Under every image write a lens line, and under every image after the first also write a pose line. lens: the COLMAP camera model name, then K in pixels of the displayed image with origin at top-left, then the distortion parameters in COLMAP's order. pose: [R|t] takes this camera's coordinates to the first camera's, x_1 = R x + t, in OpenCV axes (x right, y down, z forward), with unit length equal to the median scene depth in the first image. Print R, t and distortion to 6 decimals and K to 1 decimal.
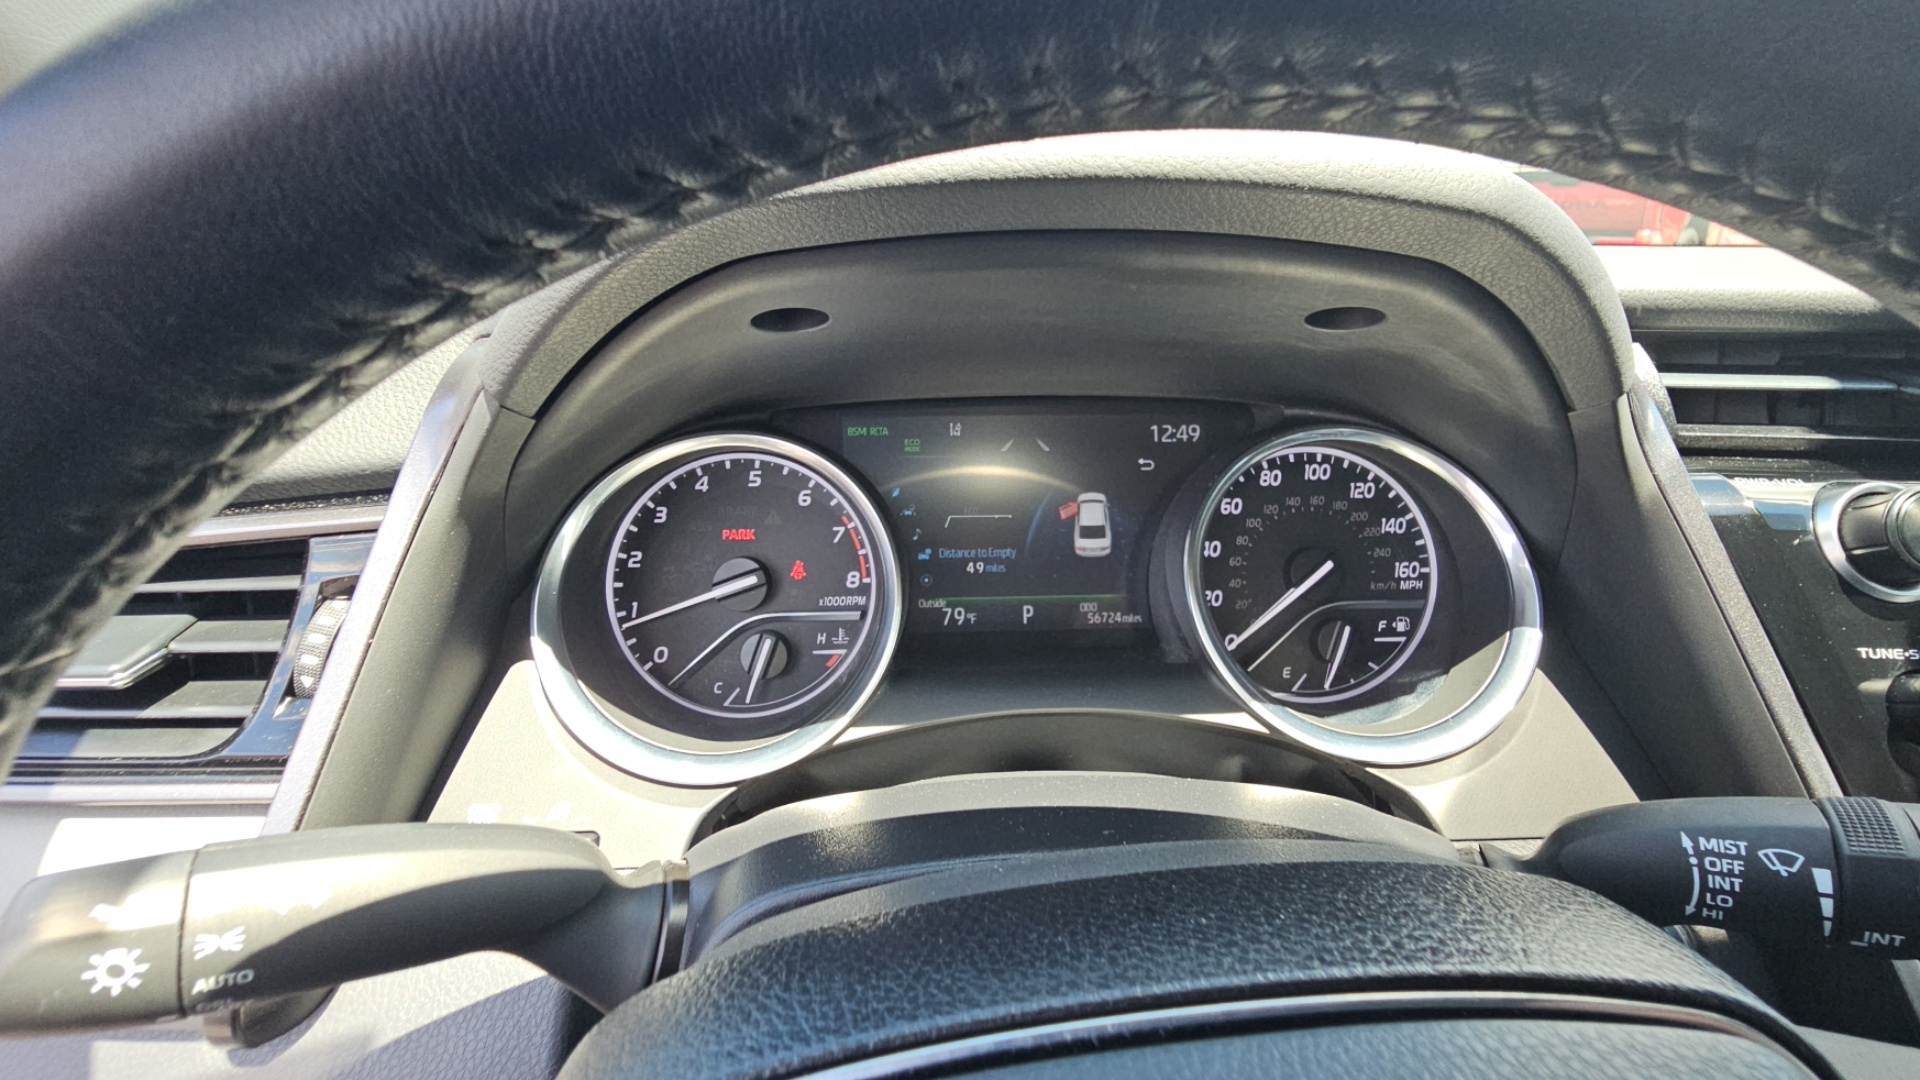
lens RADIAL K [[858.5, 0, 980.3], [0, 858.5, 546.7], [0, 0, 1]] dist [0.008622, -0.006994]
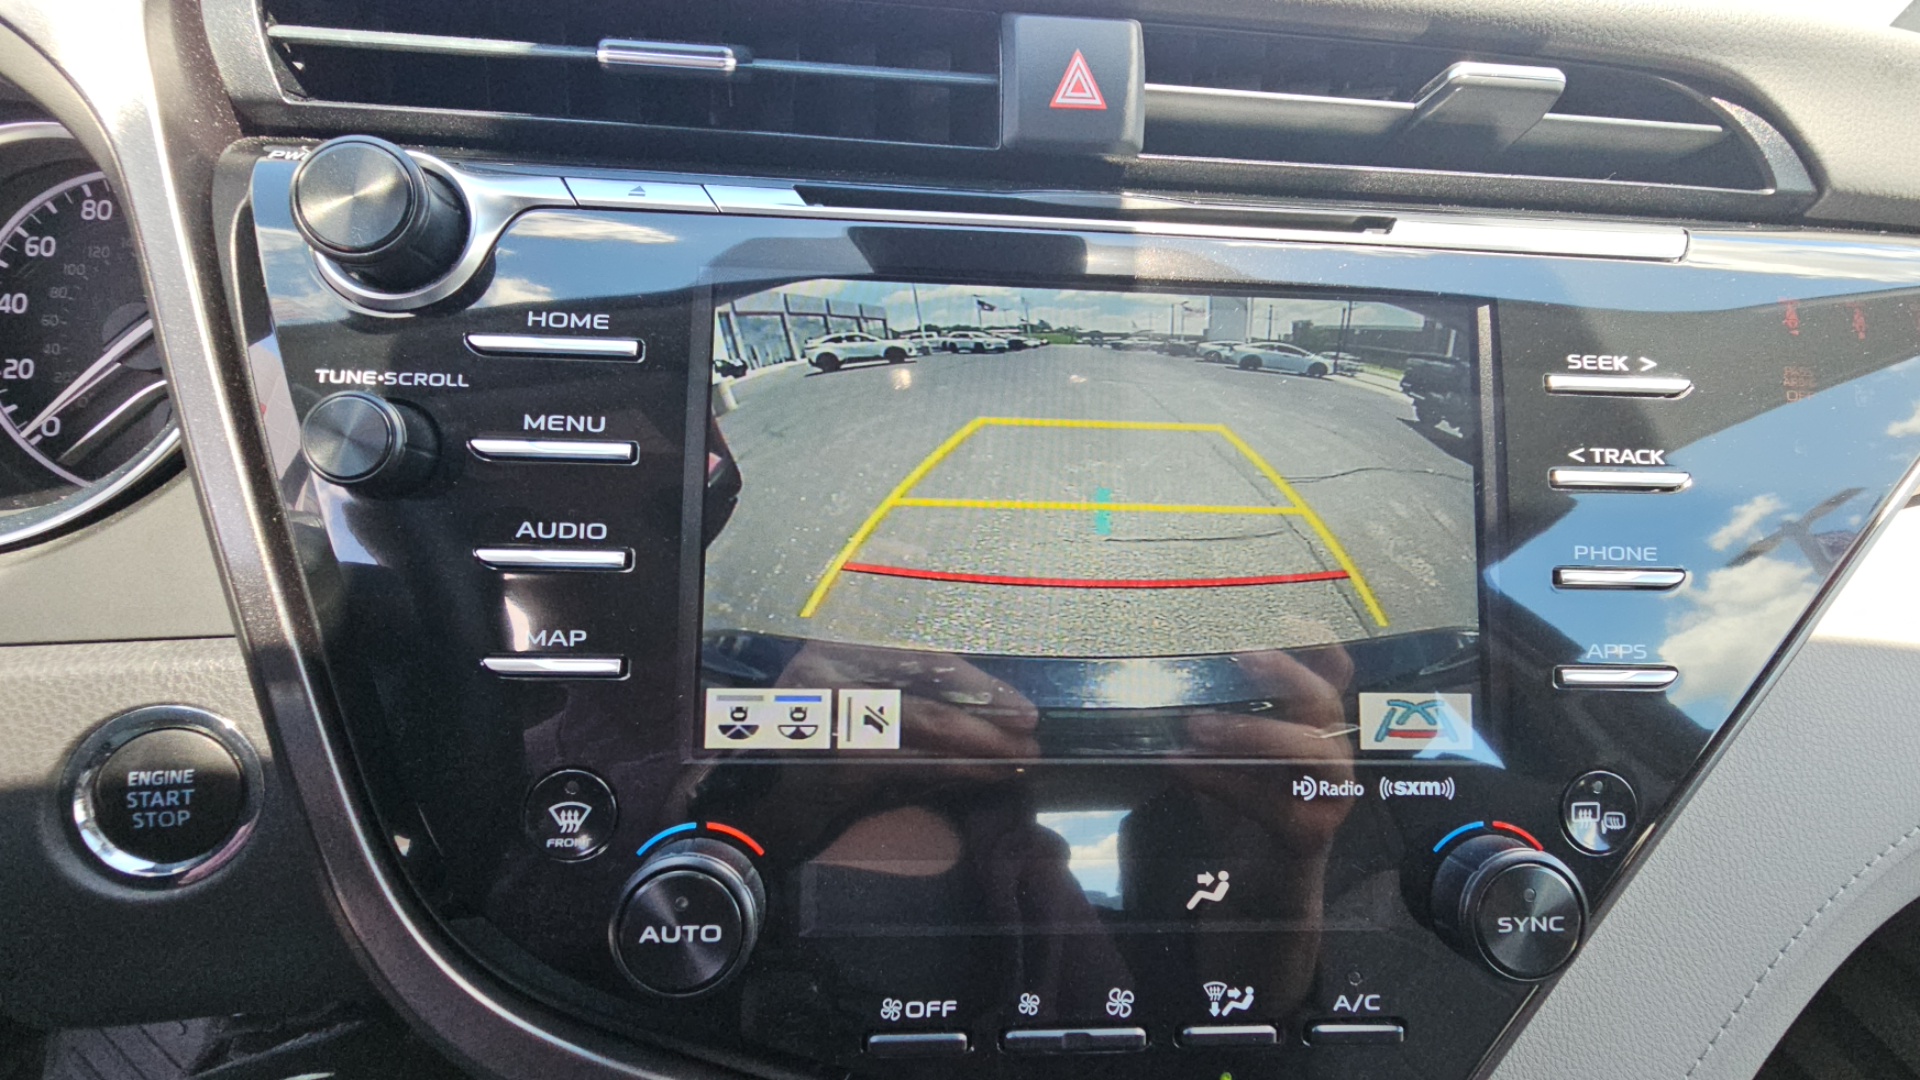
lens RADIAL K [[858.5, 0, 975.9], [0, 858.5, 544.7], [0, 0, 1]] dist [0.008622, -0.006994]
pose [[0.992761, -0.008019, 0.119836, 1.058071], [-0.005982, 0.993229, 0.116022, 0.126232], [-0.119955, -0.115899, 0.985991, 0.129181]]
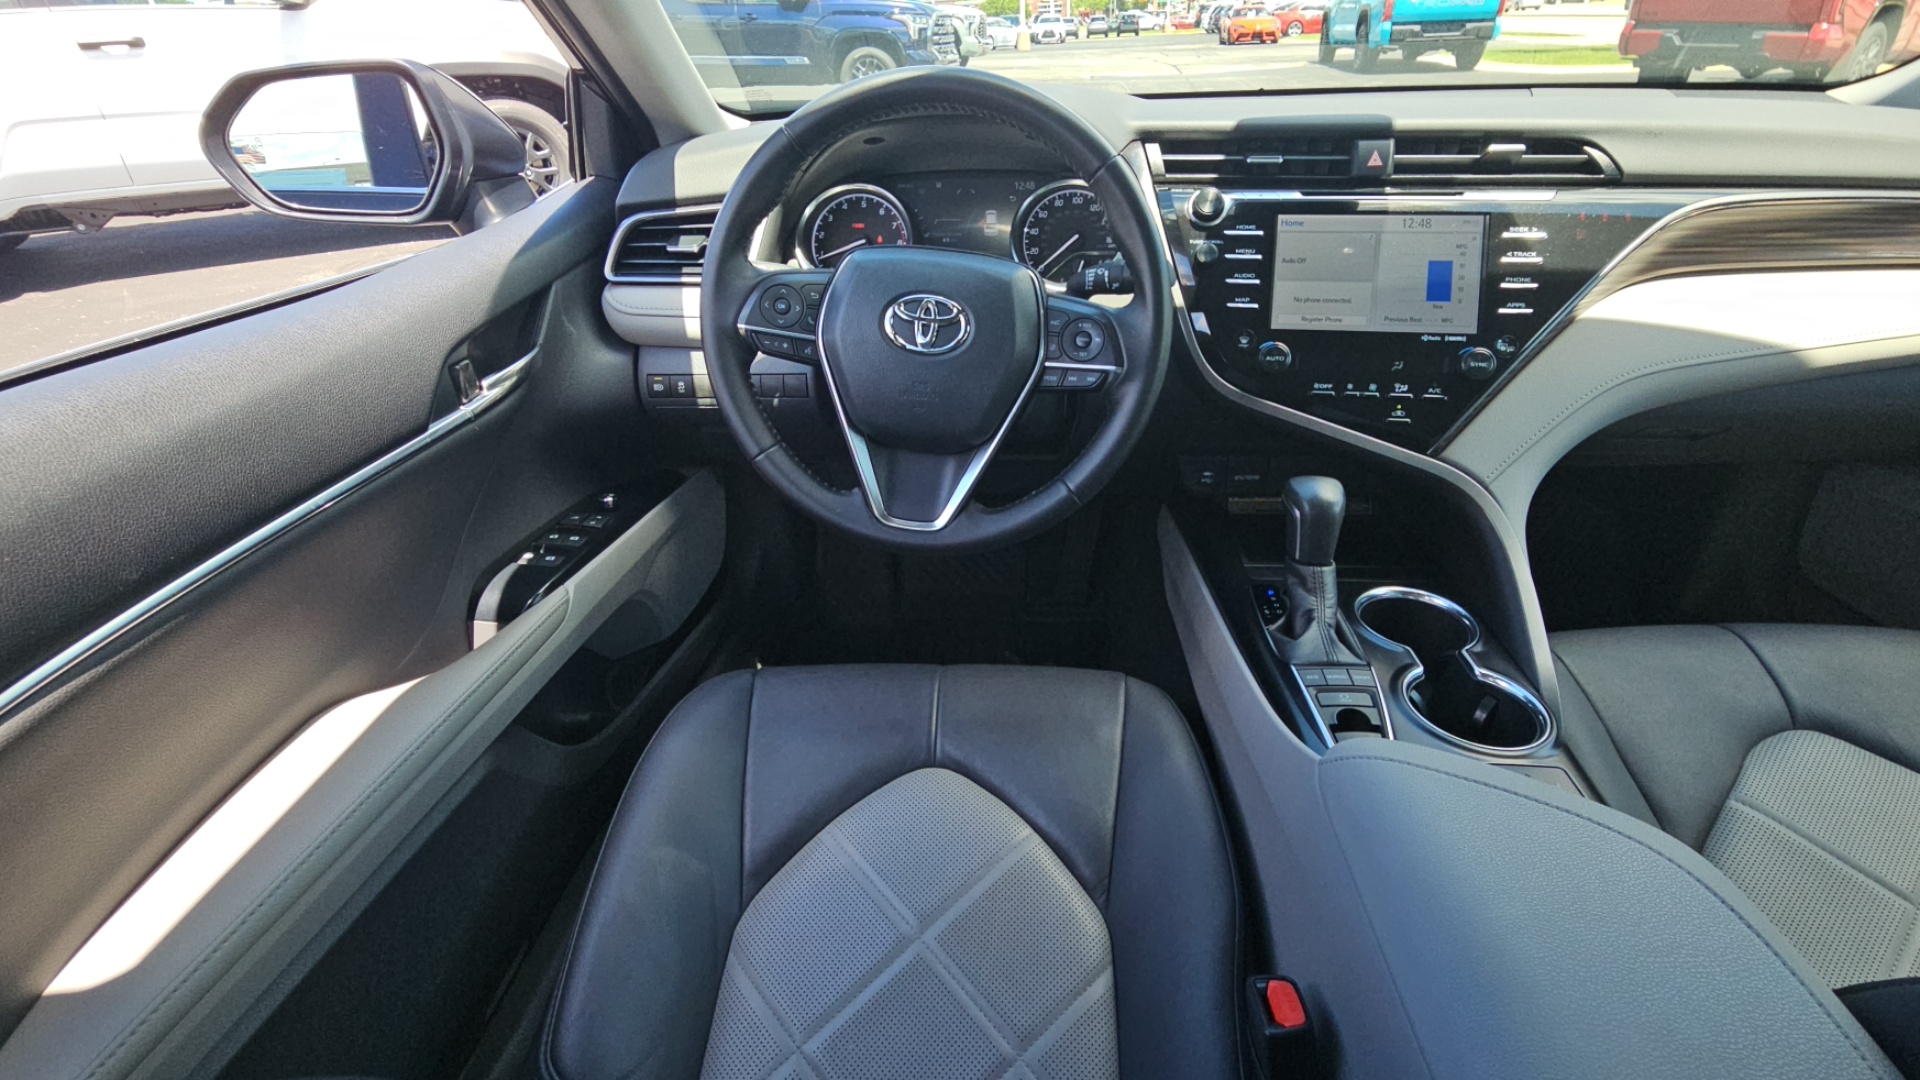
lens RADIAL K [[858.5, 0, 980.7], [0, 858.5, 545.1], [0, 0, 1]] dist [0.008622, -0.006994]
pose [[0.993545, 0.032195, -0.108770, 0.436085], [-0.011730, 0.982897, 0.183784, 0.478982], [0.112827, -0.181322, 0.976930, -1.811483]]
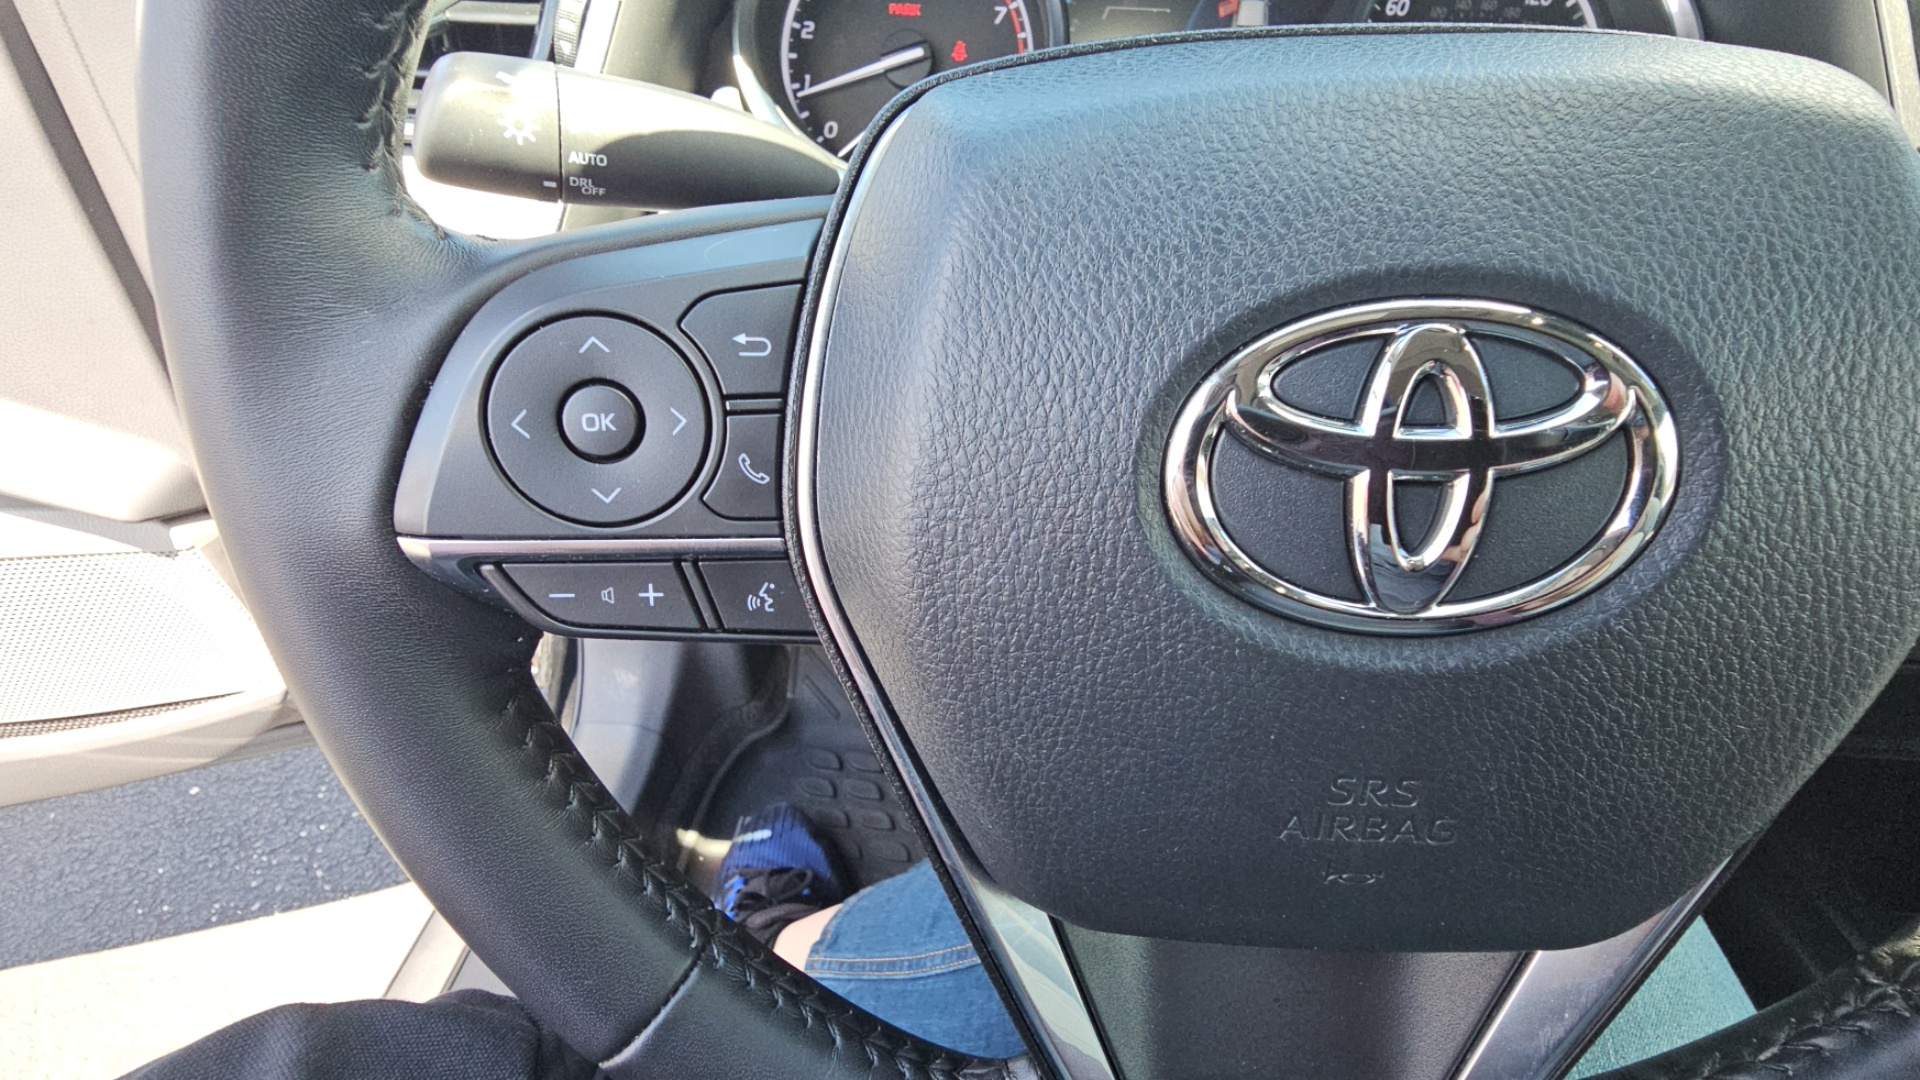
lens RADIAL K [[858.5, 0, 983.8], [0, 858.5, 538.9], [0, 0, 1]] dist [0.008622, -0.006994]
pose [[0.993637, 0.088049, -0.070237, -0.057397], [-0.063352, 0.952512, 0.297837, 0.281677], [0.093126, -0.291492, 0.952029, -0.169504]]
